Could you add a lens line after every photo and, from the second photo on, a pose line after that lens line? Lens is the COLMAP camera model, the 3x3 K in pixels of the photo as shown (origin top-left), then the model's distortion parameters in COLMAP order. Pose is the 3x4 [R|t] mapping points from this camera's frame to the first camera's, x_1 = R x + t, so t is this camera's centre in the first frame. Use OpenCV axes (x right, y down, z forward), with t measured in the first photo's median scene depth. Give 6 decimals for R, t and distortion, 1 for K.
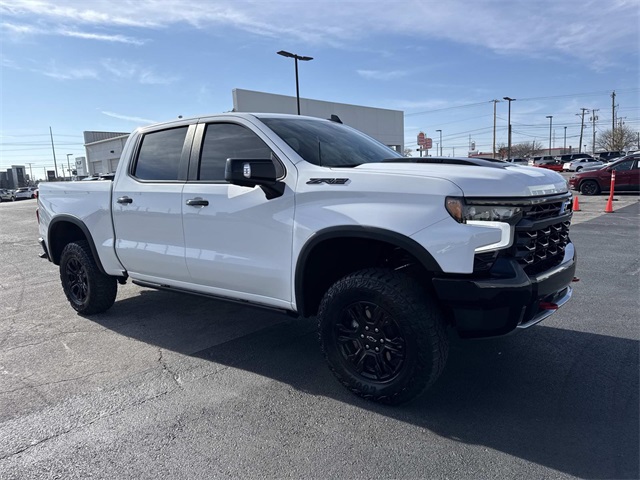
lens RADIAL K [[449.9, 0, 319.9], [0, 449.9, 242.3], [0, 0, 1]] dist [0.032771, -0.042163]
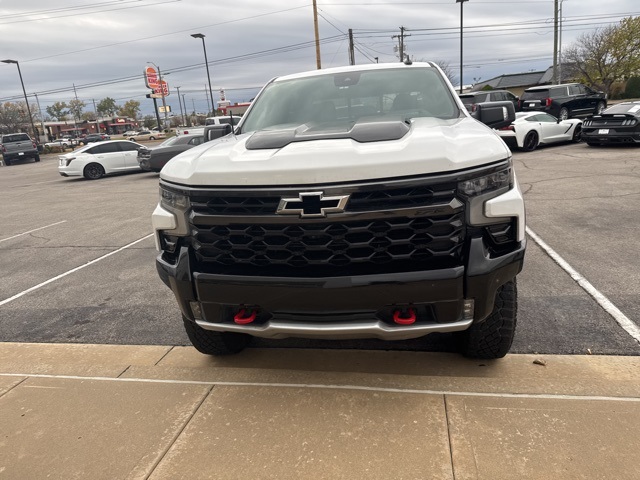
lens RADIAL K [[449.9, 0, 321.7], [0, 449.9, 233.1], [0, 0, 1]] dist [0.032771, -0.042163]
pose [[0.470679, 0.214594, -0.855810, 1.114808], [-0.077176, 0.976267, 0.202353, -0.171314], [0.878923, -0.029195, 0.476070, 0.654994]]
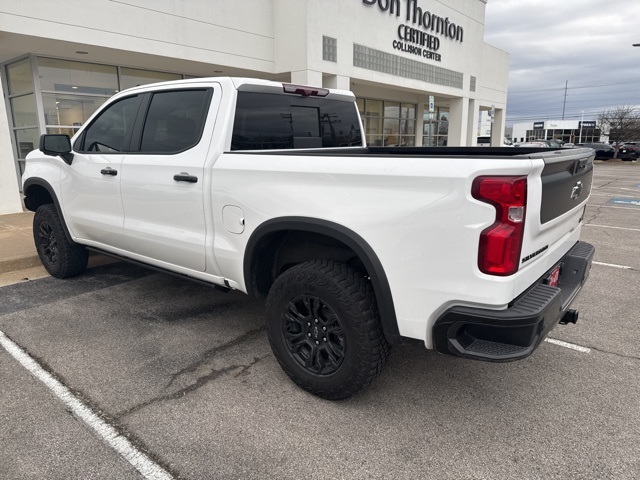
lens RADIAL K [[449.9, 0, 319.9], [0, 449.9, 241.4], [0, 0, 1]] dist [0.032771, -0.042163]
pose [[-0.998903, 0.032989, 0.033249, -0.554947], [0.042963, 0.928072, 0.369913, -0.464917], [-0.018654, 0.370936, -0.928471, 2.967517]]
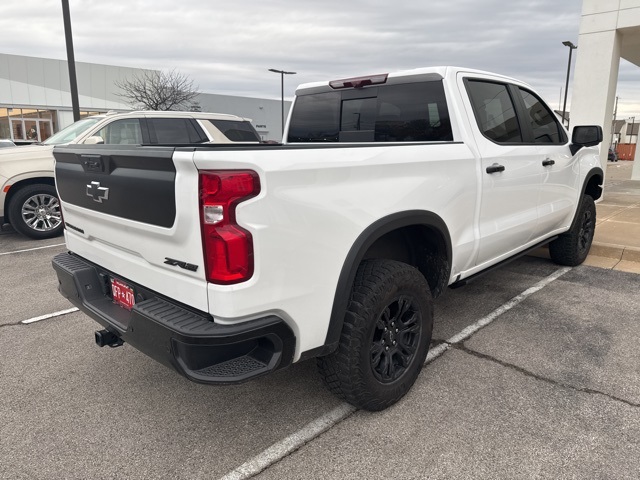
lens RADIAL K [[449.9, 0, 323.2], [0, 449.9, 242.9], [0, 0, 1]] dist [0.032771, -0.042163]
pose [[0.105178, -0.188713, 0.976384, -1.704079], [0.155652, 0.972852, 0.171264, -0.204594], [-0.982197, 0.133963, 0.131696, 1.685902]]
